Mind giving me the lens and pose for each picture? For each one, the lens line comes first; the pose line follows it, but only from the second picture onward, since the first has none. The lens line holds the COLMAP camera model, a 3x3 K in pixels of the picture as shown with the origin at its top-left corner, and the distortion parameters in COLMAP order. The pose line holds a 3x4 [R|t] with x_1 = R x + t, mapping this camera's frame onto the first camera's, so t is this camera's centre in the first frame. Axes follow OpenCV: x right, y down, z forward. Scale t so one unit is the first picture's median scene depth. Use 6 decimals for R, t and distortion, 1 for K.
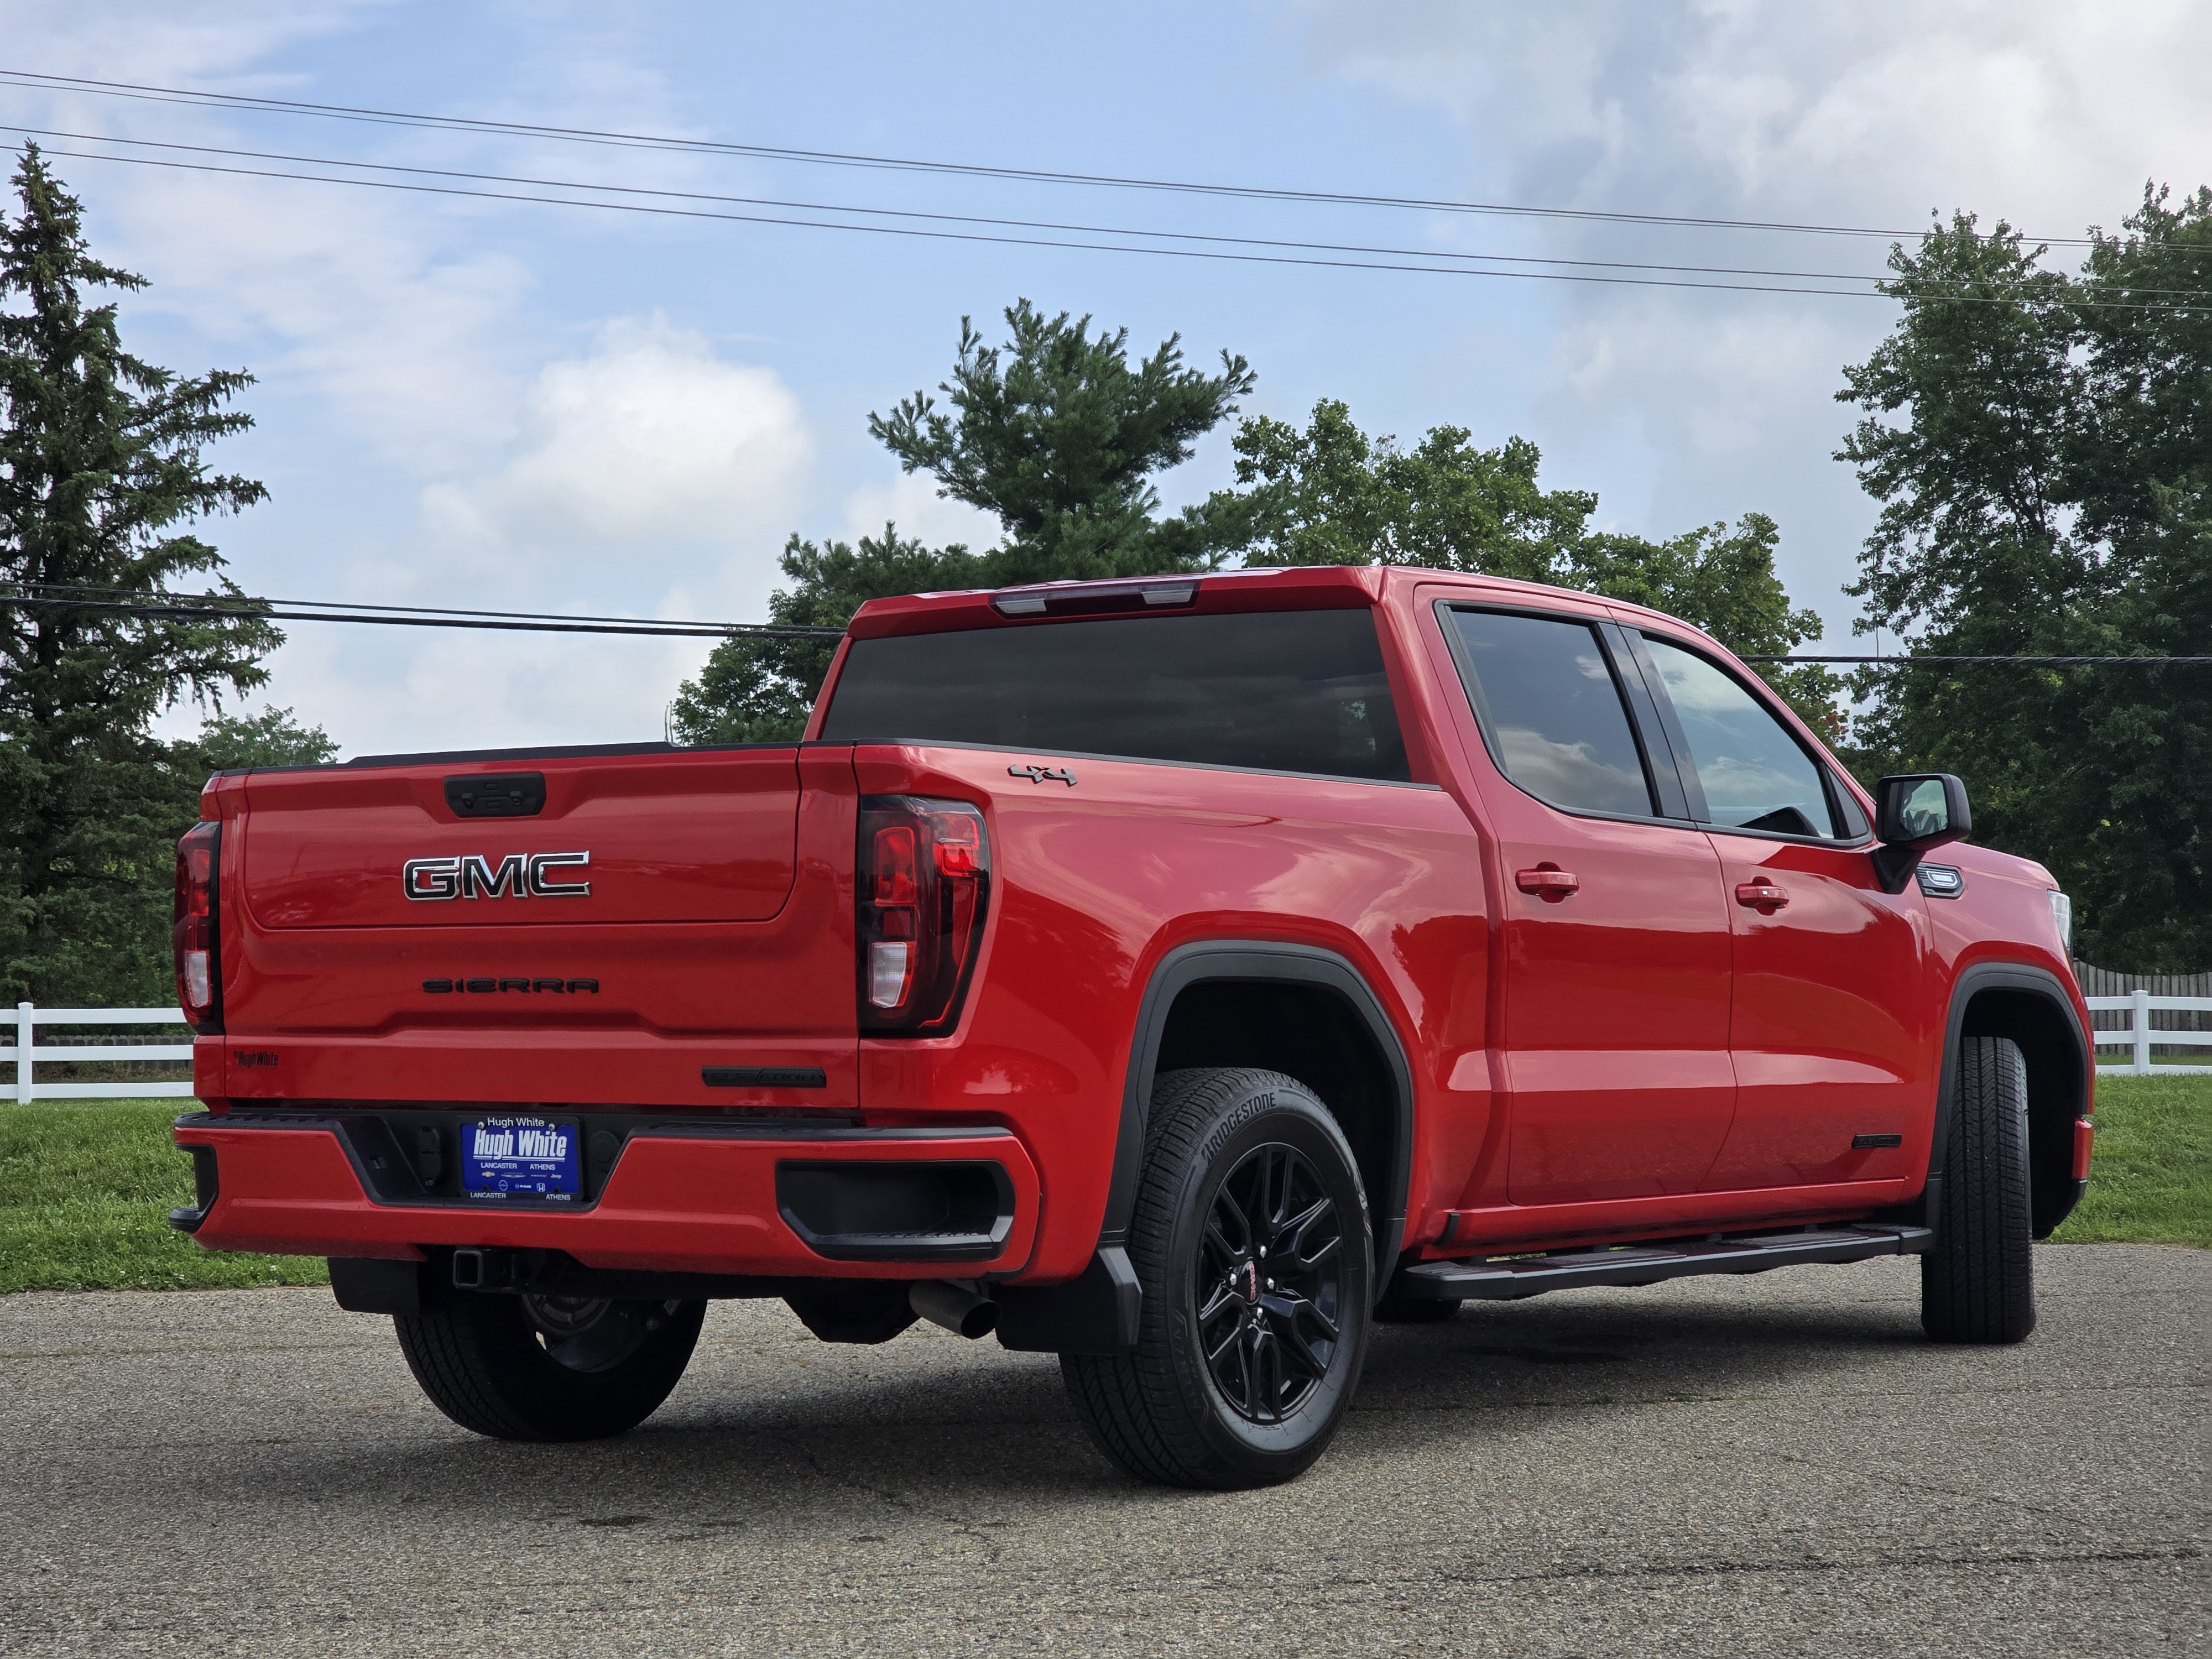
lens RADIAL K [[4368.3, 0, 1106.0], [0, 4368.3, 829.5], [0, 0, 1]] dist [-0.028259, 0.074044]
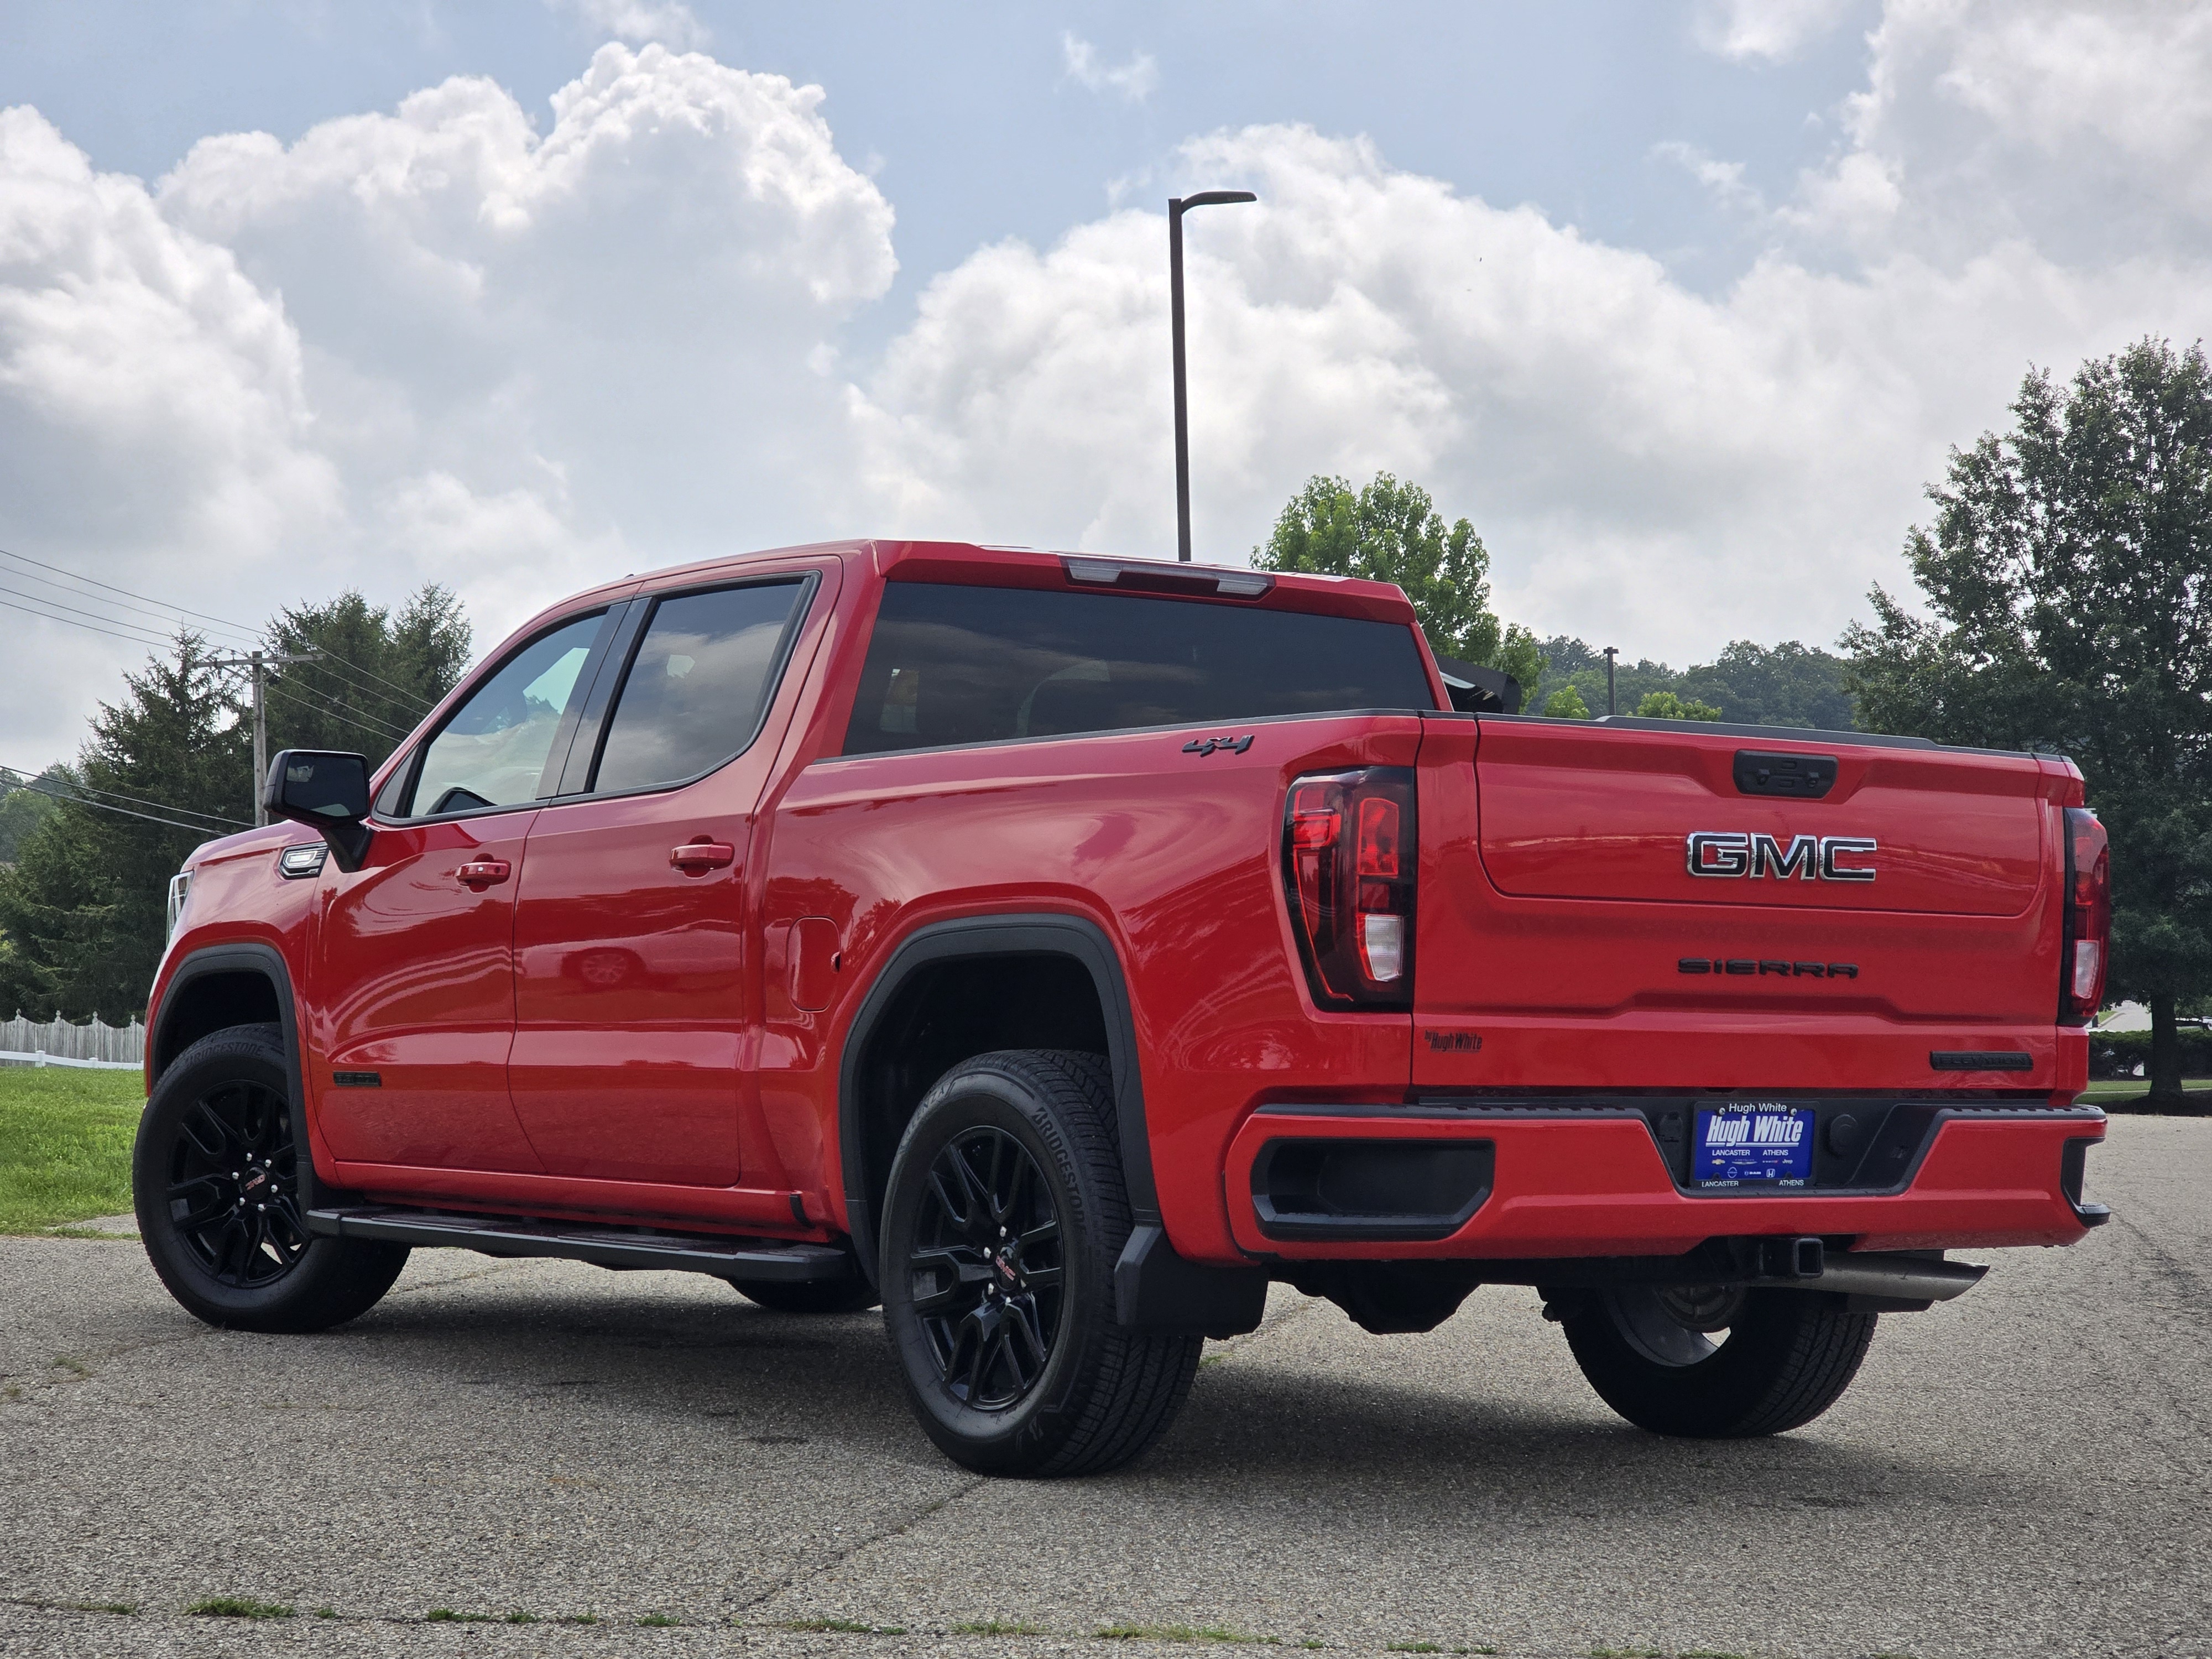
lens RADIAL K [[4368.3, 0, 1106.0], [0, 4368.3, 829.5], [0, 0, 1]] dist [-0.028259, 0.074044]
pose [[0.318676, 0.054744, 0.946281, -1.119629], [-0.051565, 0.997854, -0.040363, 0.052078], [-0.946460, -0.035932, 0.320815, 0.830298]]
